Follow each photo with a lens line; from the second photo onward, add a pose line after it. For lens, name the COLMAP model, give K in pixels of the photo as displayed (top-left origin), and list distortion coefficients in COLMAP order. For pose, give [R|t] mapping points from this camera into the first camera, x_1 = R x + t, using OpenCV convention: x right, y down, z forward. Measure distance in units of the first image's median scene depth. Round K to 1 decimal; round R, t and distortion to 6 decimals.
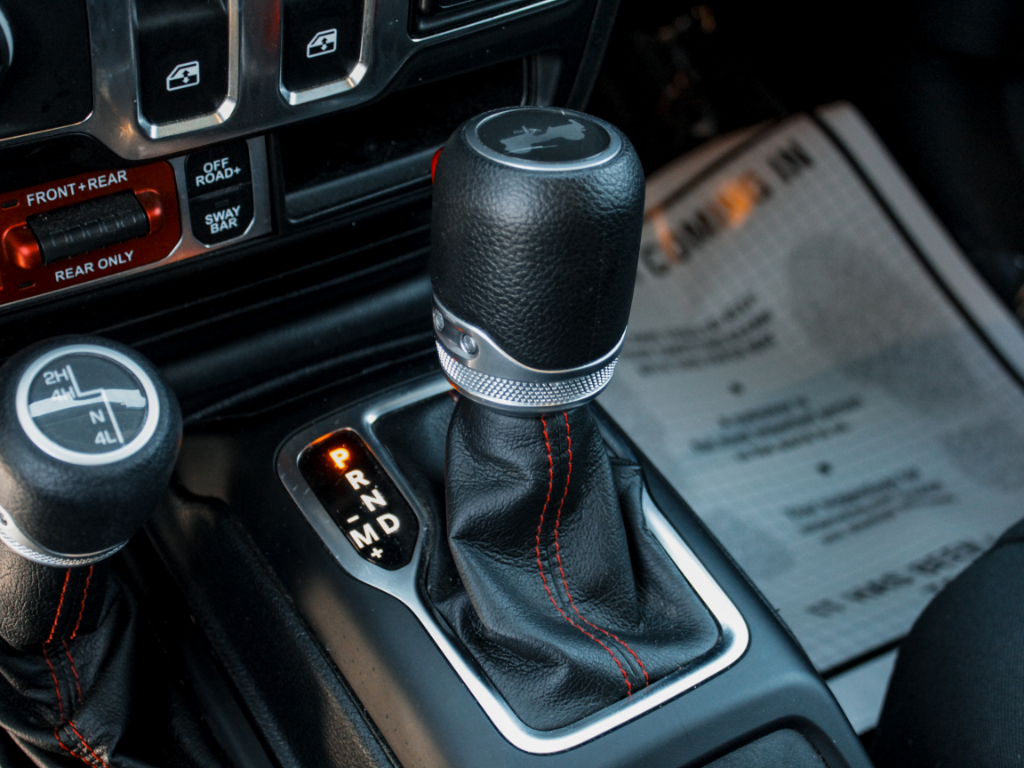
lens RADIAL K [[1489.9, 0, 512.6], [0, 1489.9, 387.4], [0, 0, 1]] dist [-0.056786, 0.000000]
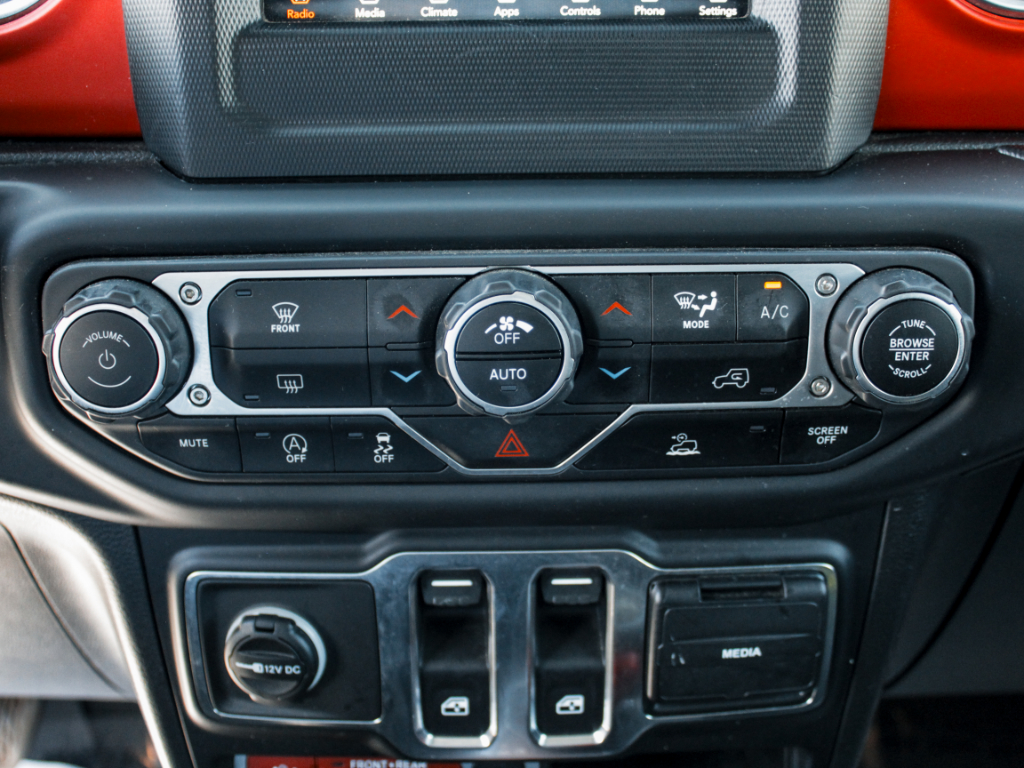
lens RADIAL K [[1220.8, 0, 496.1], [0, 1220.8, 381.2], [0, 0, 1]] dist [-0.089472, 0.000000]
pose [[0.838013, 0.090047, -0.538169, 0.354744], [-0.301056, 0.898885, -0.318389, -0.127156], [0.455082, 0.428834, 0.780386, 0.023361]]
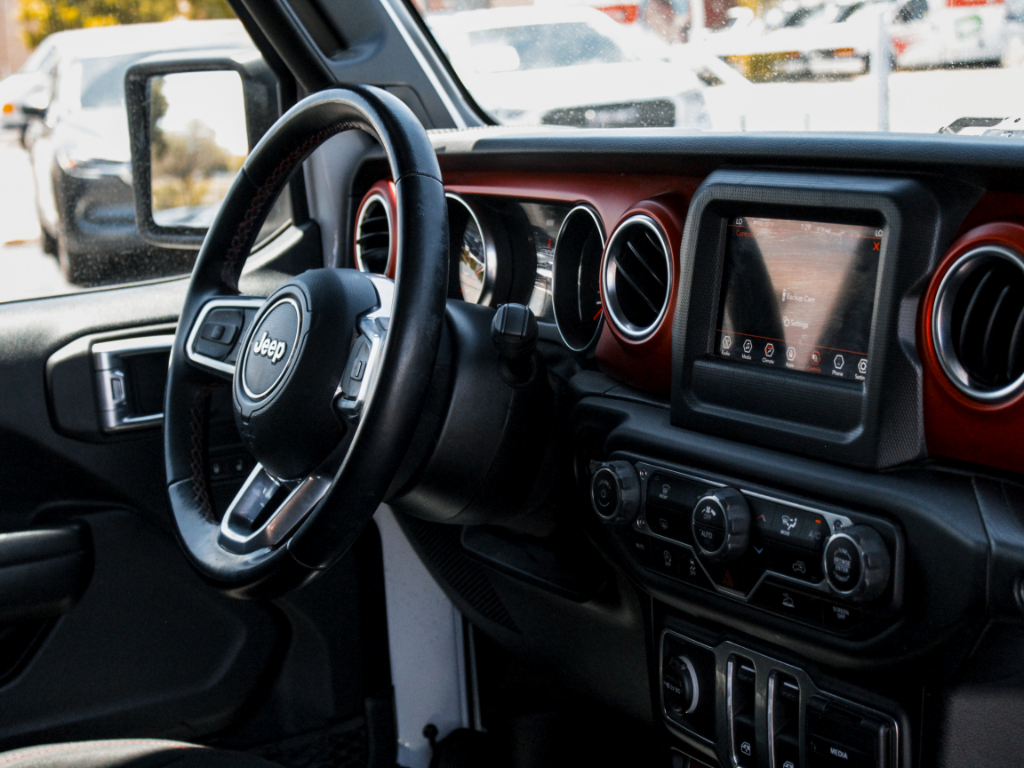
lens RADIAL K [[1914.3, 0, 515.8], [0, 1914.3, 383.2], [0, 0, 1]] dist [-0.009794, 0.000000]
pose [[-0.044151, 0.048821, -0.997831, 2.569274], [-0.675047, 0.734833, 0.065823, -0.544544], [0.736453, 0.676489, 0.000513, 0.325910]]
